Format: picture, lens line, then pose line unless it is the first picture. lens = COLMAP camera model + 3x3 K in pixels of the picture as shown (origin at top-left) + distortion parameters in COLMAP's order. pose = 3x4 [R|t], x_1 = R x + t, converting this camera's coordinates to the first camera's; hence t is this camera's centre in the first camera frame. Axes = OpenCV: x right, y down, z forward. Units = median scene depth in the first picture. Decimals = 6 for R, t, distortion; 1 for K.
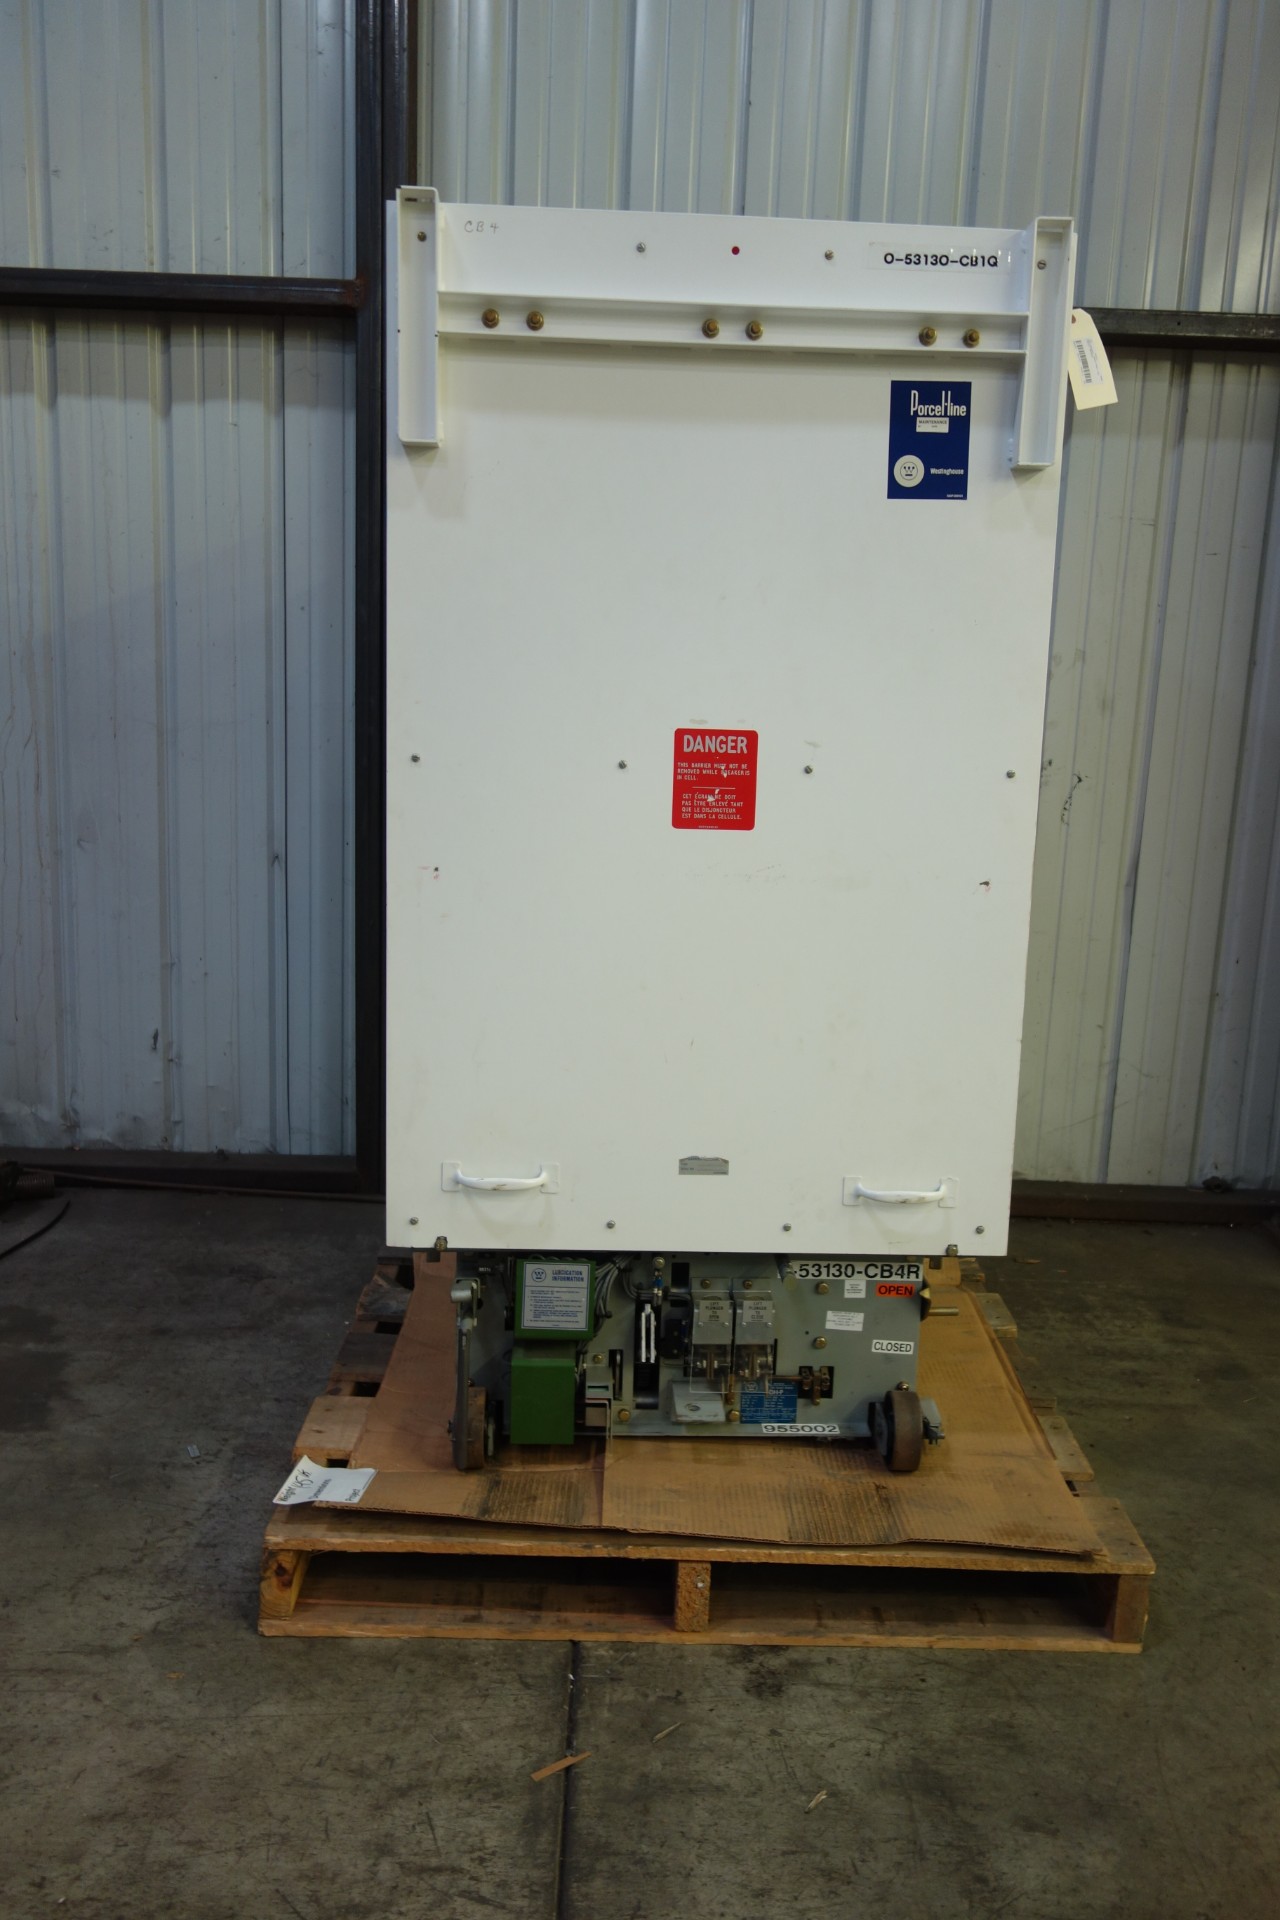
lens RADIAL K [[1490.9, 0, 636.2], [0, 1490.9, 960.0], [0, 0, 1]] dist [0.003390, 0.000698]
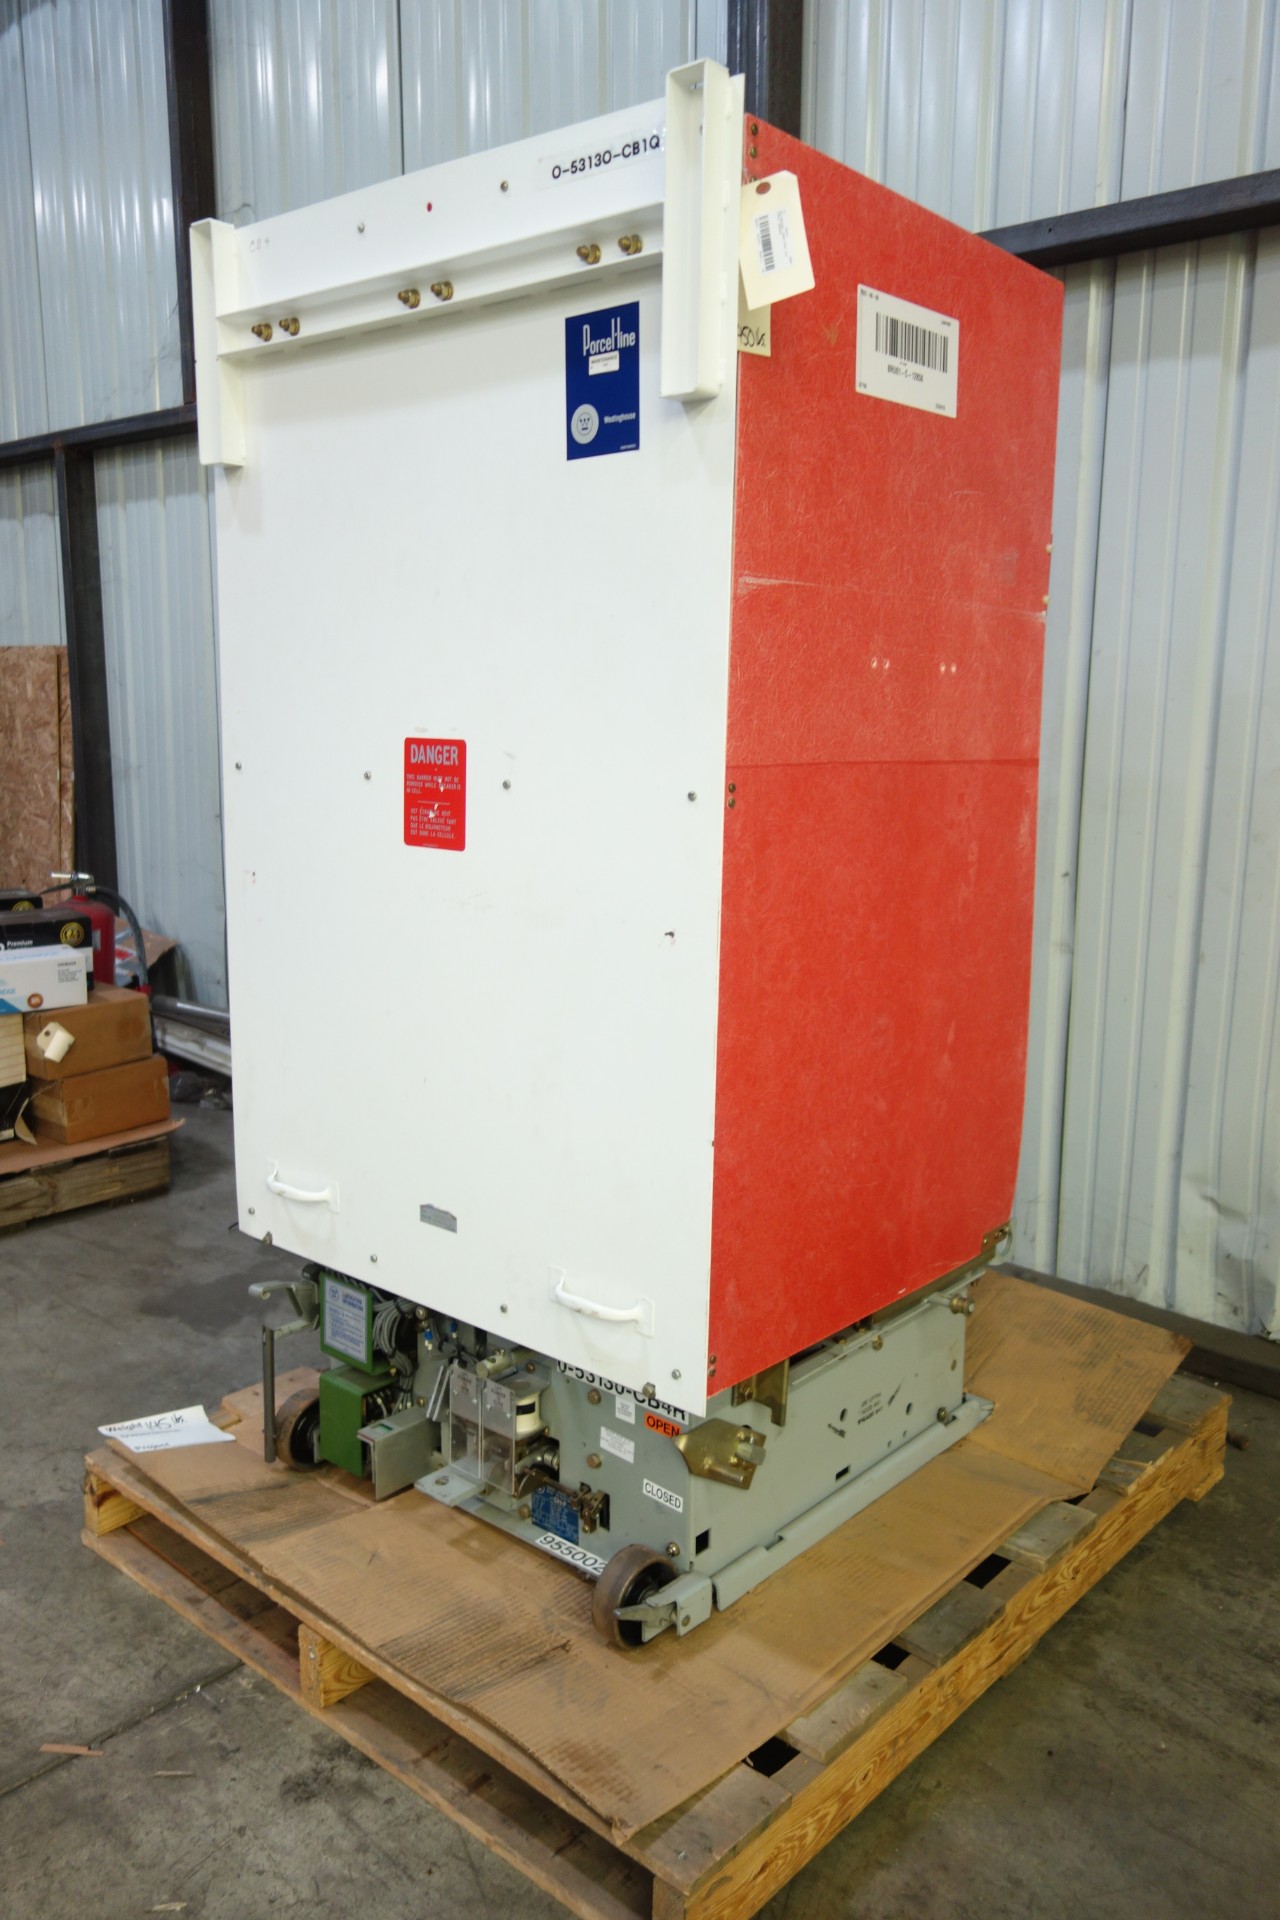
lens RADIAL K [[1490.9, 0, 640.3], [0, 1490.9, 962.1], [0, 0, 1]] dist [0.003390, 0.000698]
pose [[0.740980, 0.099411, -0.664129, 0.761924], [-0.109940, 0.993596, 0.026066, -0.056956], [0.662467, 0.053700, 0.747164, 0.413040]]
